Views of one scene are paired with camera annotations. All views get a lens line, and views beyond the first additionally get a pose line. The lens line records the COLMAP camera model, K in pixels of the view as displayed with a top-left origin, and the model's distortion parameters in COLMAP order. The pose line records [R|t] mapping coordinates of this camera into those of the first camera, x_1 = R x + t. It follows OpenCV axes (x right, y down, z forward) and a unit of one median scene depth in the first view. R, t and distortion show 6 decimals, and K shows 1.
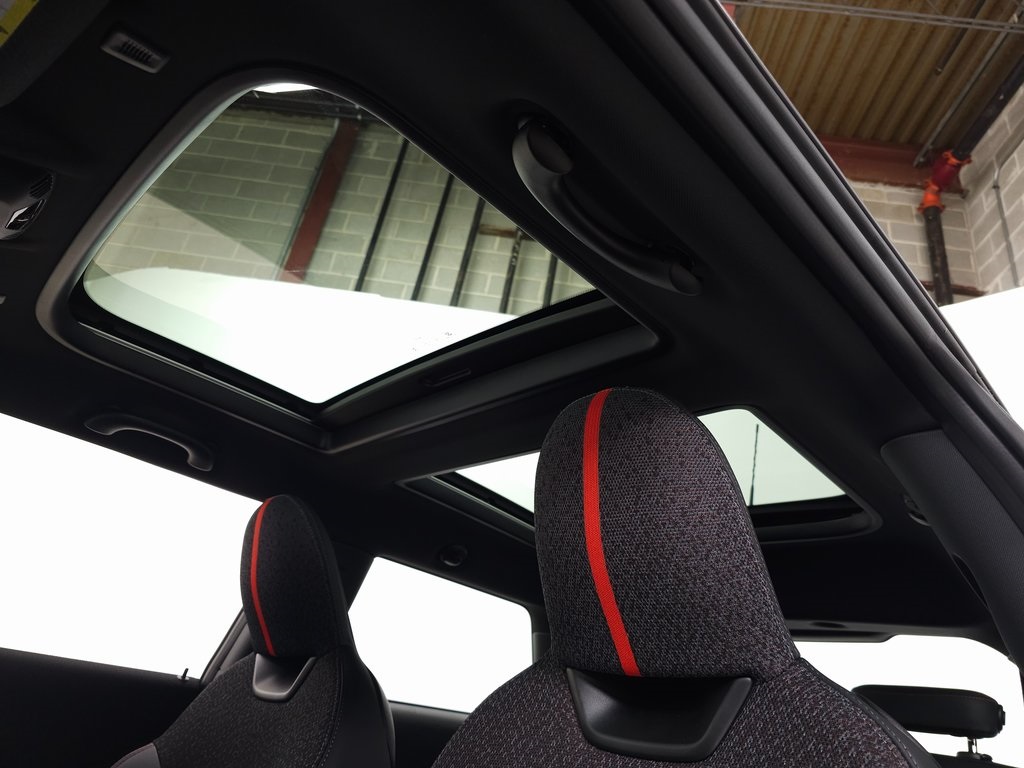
lens RADIAL K [[698.9, 0, 512.0], [0, 698.9, 384.0], [0, 0, 1]] dist [0.051044, -0.071225]
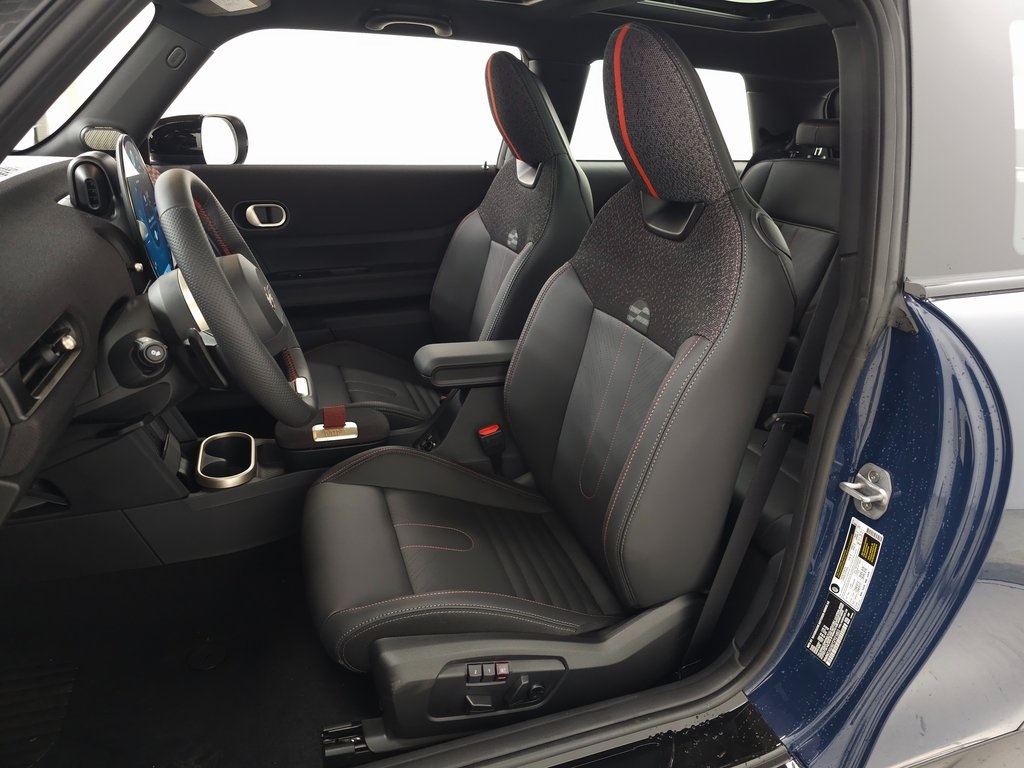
lens RADIAL K [[698.9, 0, 512.0], [0, 698.9, 384.0], [0, 0, 1]] dist [0.051044, -0.071225]
pose [[0.891023, 0.056554, -0.450421, 0.724596], [0.288957, 0.694590, 0.658824, -0.595193], [0.350117, -0.717180, 0.602554, -0.610281]]
